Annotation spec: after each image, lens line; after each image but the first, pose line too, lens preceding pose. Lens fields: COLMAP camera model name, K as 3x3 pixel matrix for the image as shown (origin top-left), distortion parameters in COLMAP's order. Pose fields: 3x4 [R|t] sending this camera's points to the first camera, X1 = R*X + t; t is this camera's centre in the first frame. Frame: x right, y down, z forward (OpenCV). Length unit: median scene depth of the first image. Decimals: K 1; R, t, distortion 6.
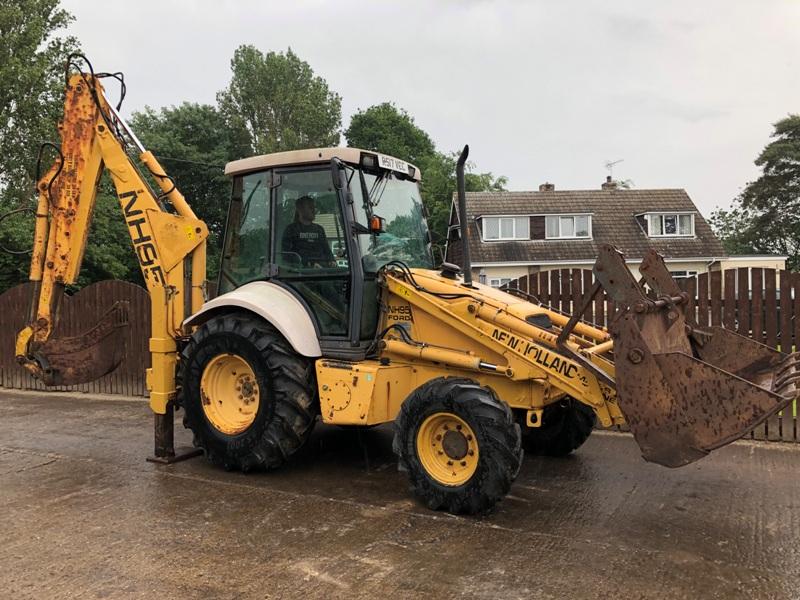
lens RADIAL K [[619.2, 0, 395.0], [0, 619.2, 305.0], [0, 0, 1]] dist [0.001613, -0.005145]
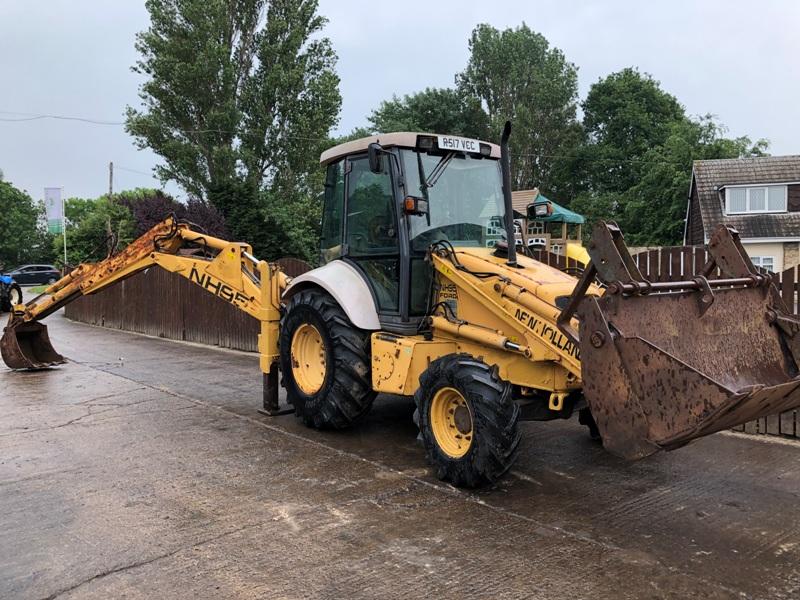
lens RADIAL K [[618.2, 0, 401.6], [0, 618.2, 292.0], [0, 0, 1]] dist [0.061497, -0.105799]
pose [[0.935841, 0.020934, -0.351801, 0.314642], [-0.016089, 0.999731, 0.016689, -0.001121], [0.352056, -0.009958, 0.935926, 0.002814]]
